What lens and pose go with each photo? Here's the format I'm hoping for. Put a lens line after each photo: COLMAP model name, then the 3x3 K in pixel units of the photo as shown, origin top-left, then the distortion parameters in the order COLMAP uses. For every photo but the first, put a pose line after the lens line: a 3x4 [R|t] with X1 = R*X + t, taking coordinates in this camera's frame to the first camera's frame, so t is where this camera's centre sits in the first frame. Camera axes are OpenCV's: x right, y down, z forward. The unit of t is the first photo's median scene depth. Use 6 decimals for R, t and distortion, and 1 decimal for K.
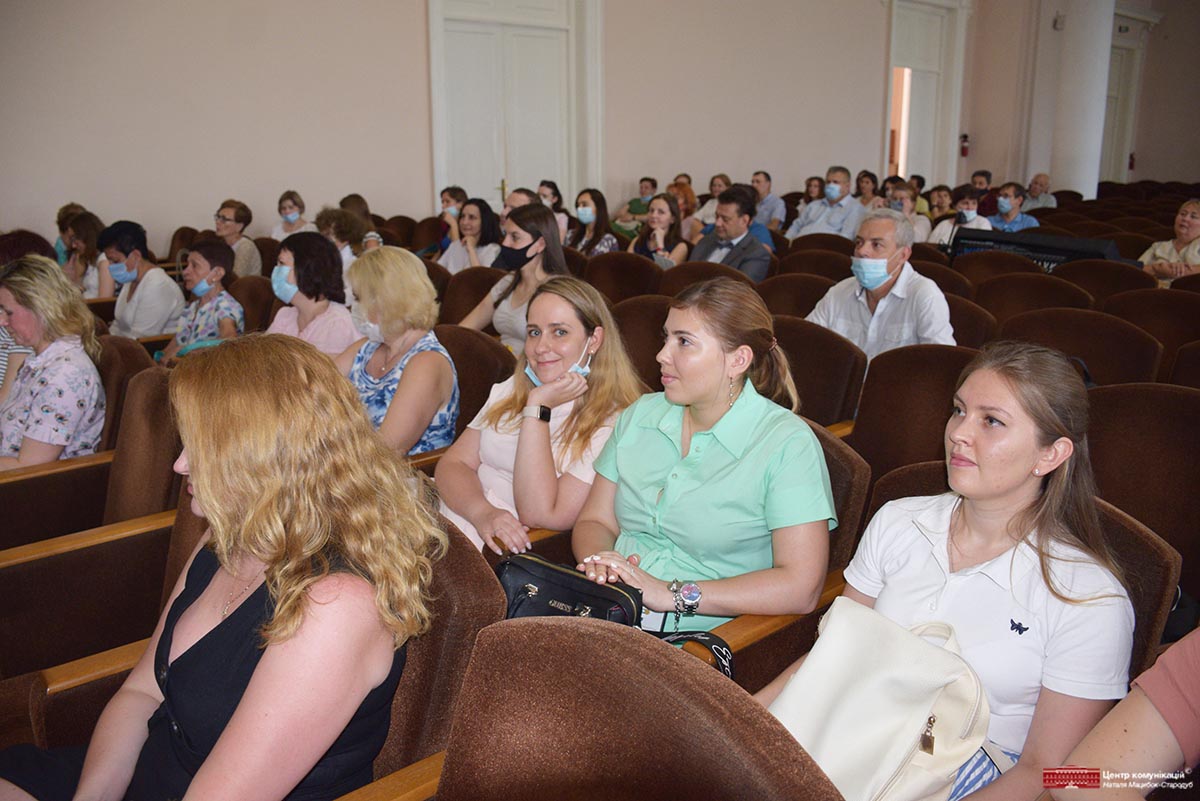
lens RADIAL K [[934.4, 0, 597.5], [0, 934.4, 397.3], [0, 0, 1]] dist [-0.155437, 0.108860]
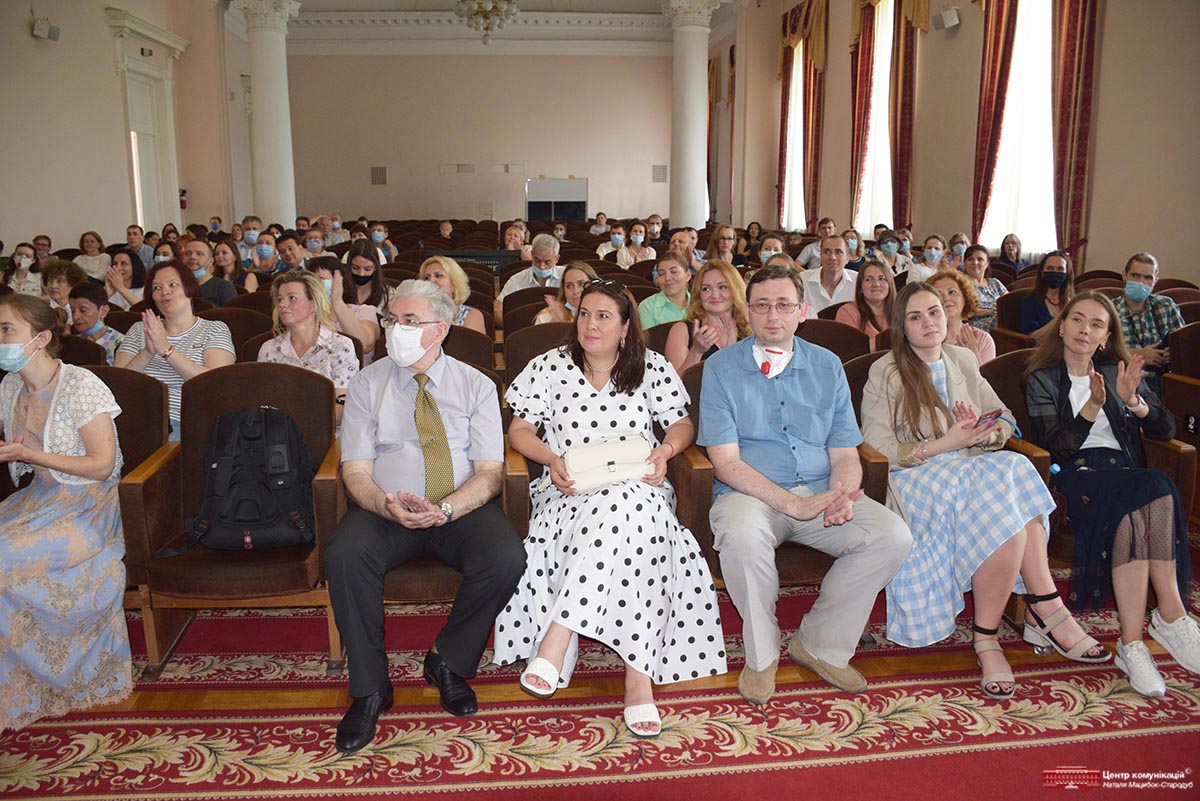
lens RADIAL K [[934.4, 0, 597.5], [0, 934.4, 397.3], [0, 0, 1]] dist [-0.155437, 0.108860]
pose [[0.568438, -0.169292, 0.805120, -0.430727], [0.212287, 0.975643, 0.055267, 0.018637], [-0.794867, 0.139500, 0.590531, -0.077655]]
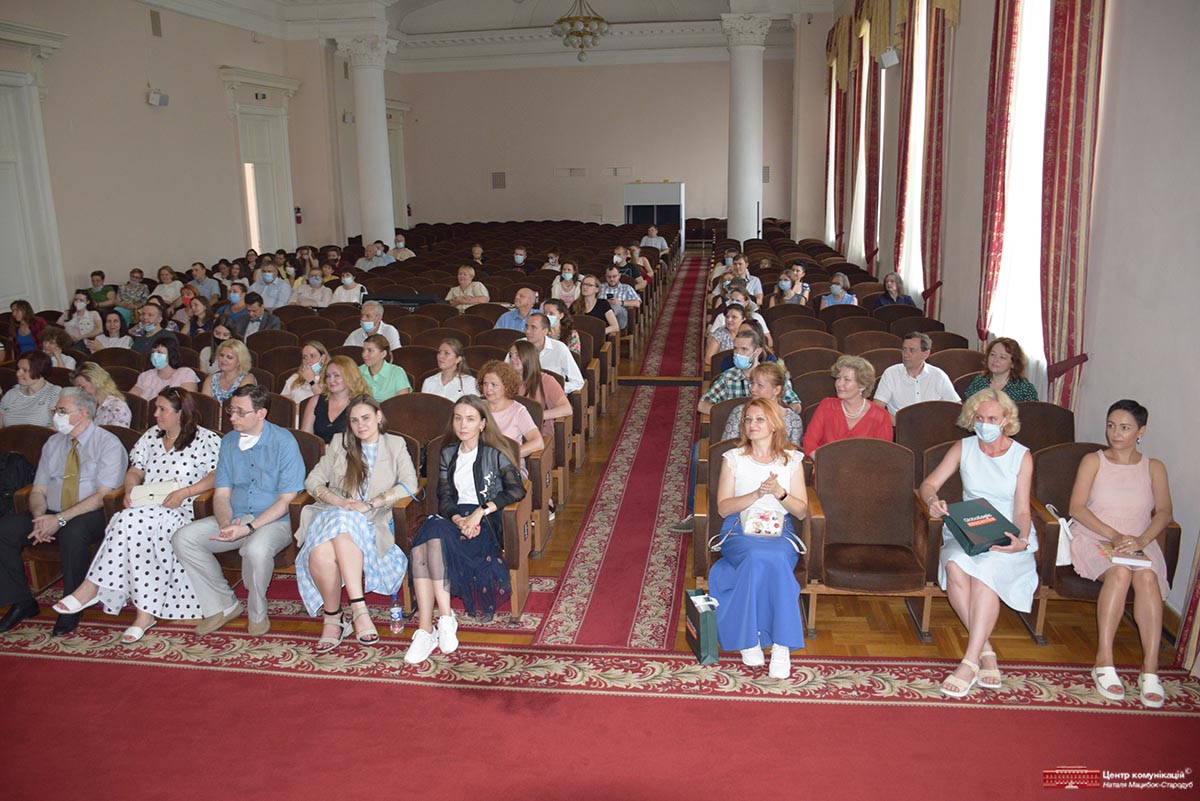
lens RADIAL K [[934.4, 0, 597.5], [0, 934.4, 397.3], [0, 0, 1]] dist [-0.155437, 0.108860]
pose [[0.738505, -0.170519, 0.652329, -0.330764], [0.193488, 0.980396, 0.037226, 0.032403], [-0.645888, 0.098726, 0.757021, -0.474719]]
